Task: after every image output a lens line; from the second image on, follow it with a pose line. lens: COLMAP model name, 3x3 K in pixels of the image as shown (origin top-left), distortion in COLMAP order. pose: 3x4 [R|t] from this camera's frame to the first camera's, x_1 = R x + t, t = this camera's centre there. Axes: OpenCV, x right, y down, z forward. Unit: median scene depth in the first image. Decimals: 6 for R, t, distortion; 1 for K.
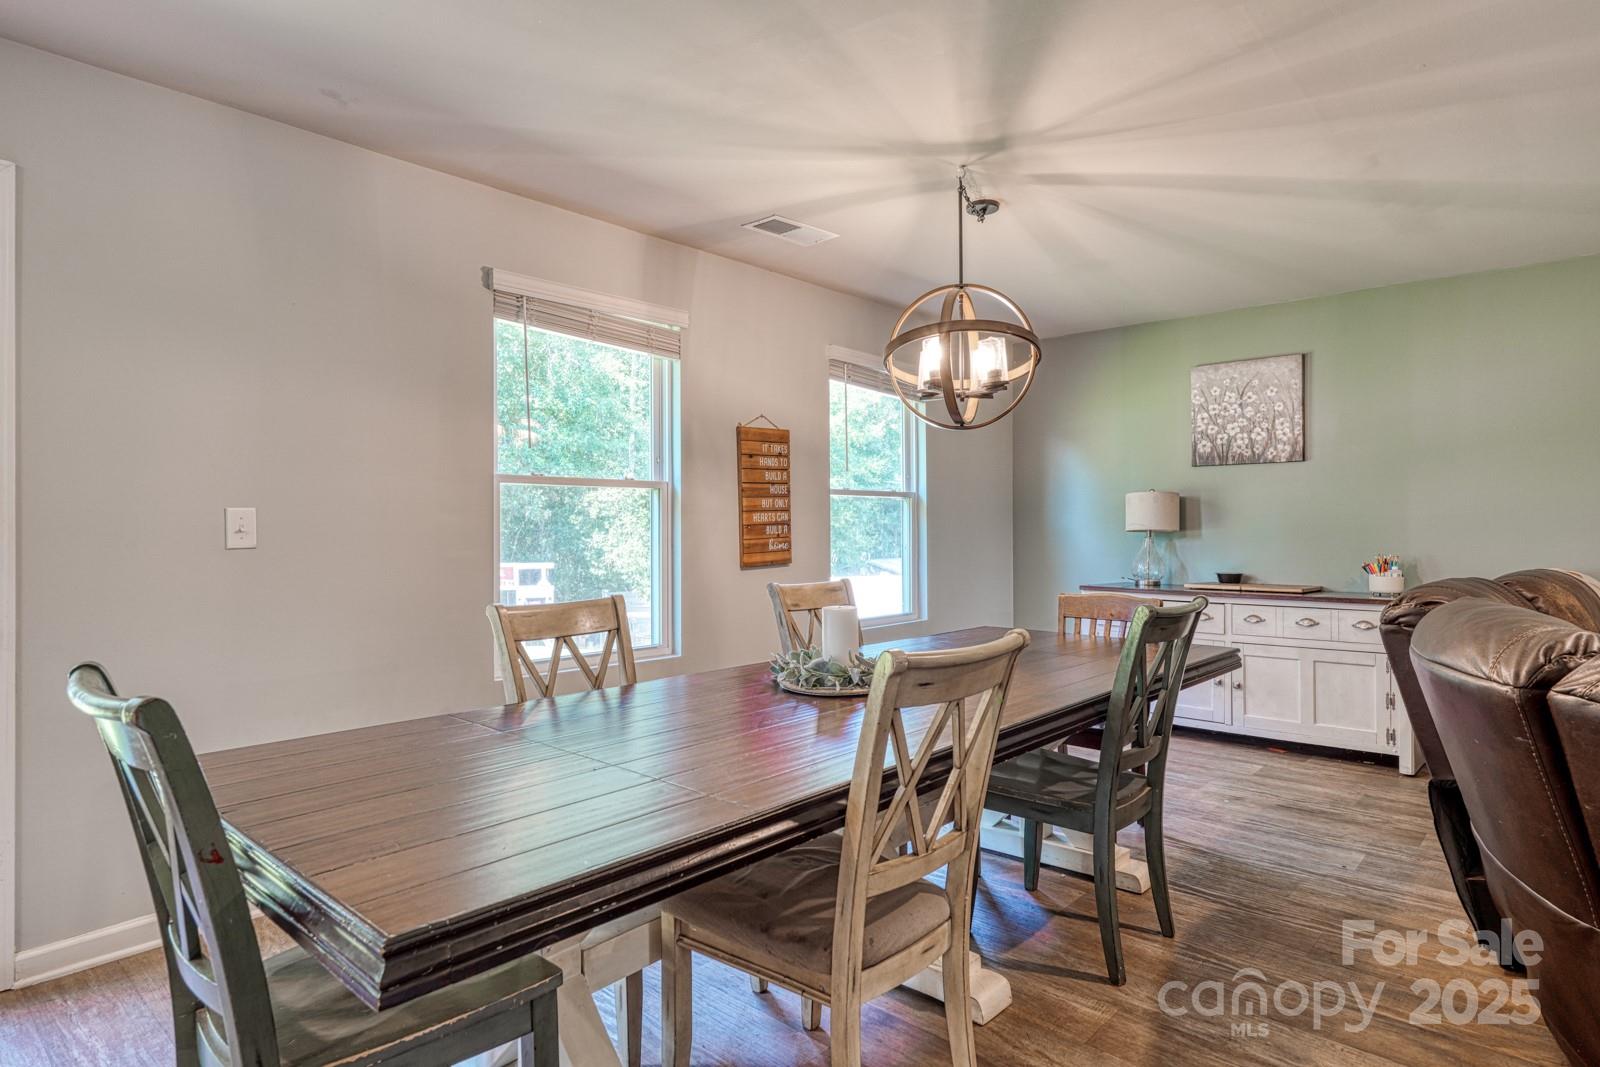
lens RADIAL K [[892.2, 0, 811.0], [0, 892.2, 540.2], [0, 0, 1]] dist [0.008948, 0.007886]
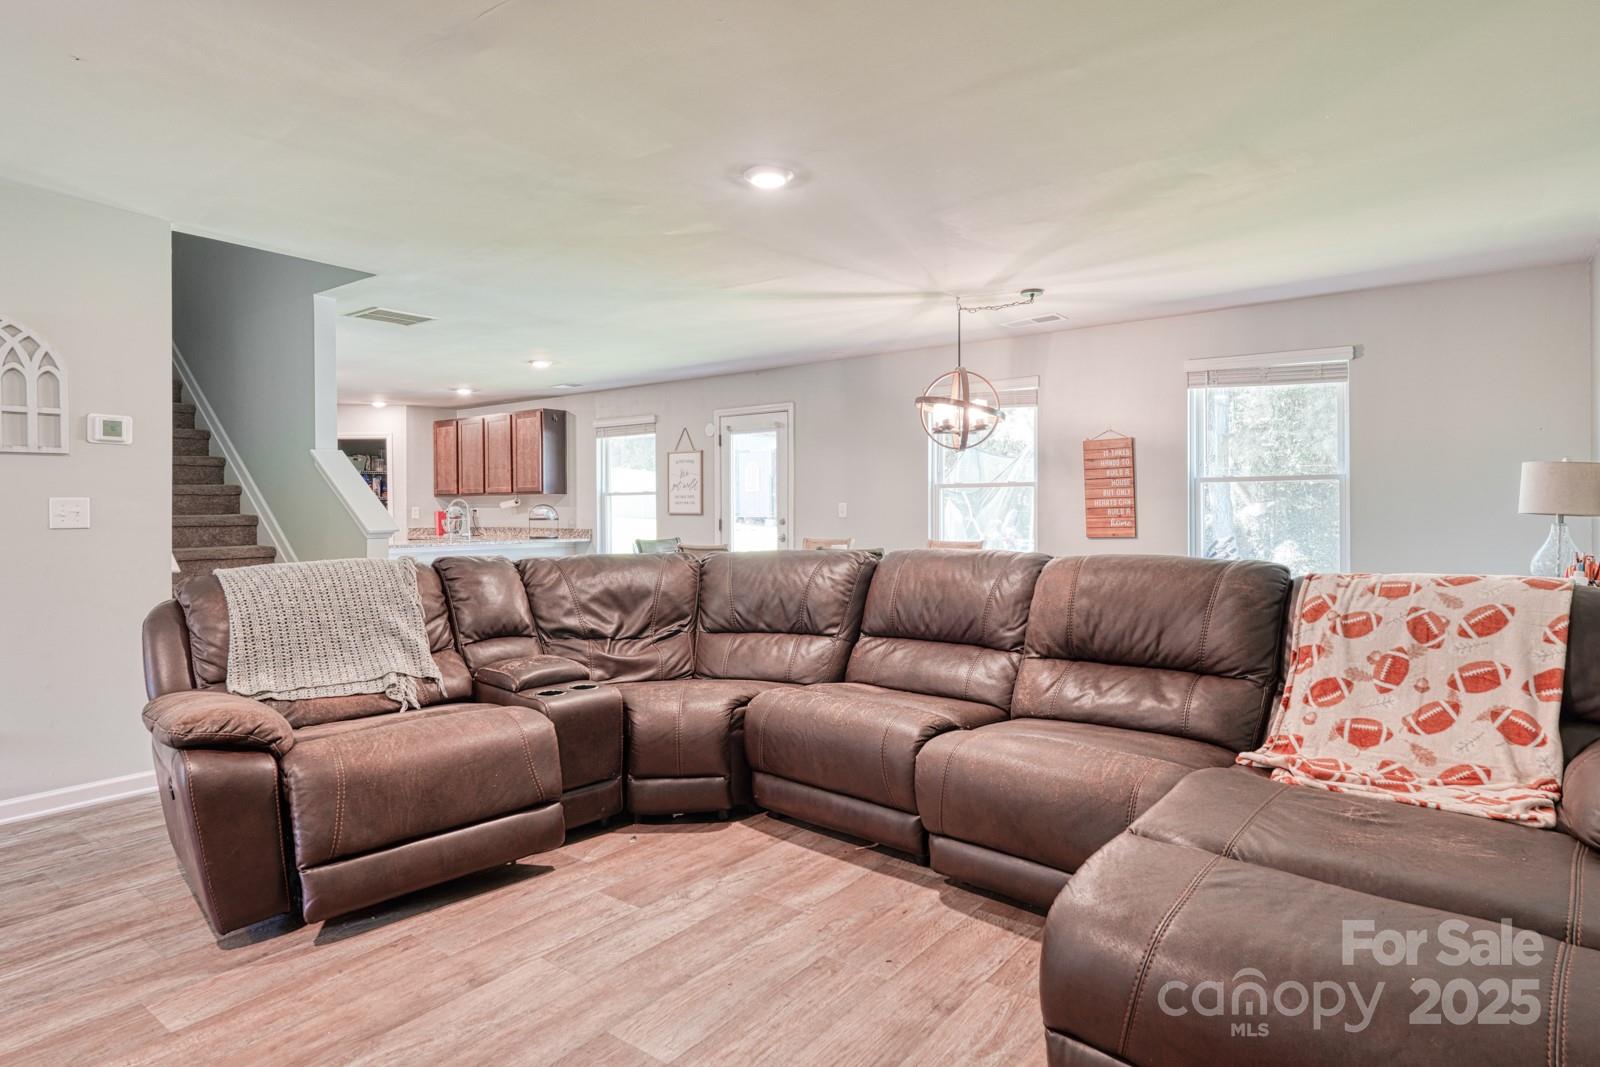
lens RADIAL K [[892.2, 0, 801.1], [0, 892.2, 520.4], [0, 0, 1]] dist [0.008948, 0.007886]
pose [[0.099910, 0.011122, -0.994934, 1.295742], [-0.014311, 0.999850, 0.009739, -0.005046], [0.994894, 0.013266, 0.100054, 0.381561]]
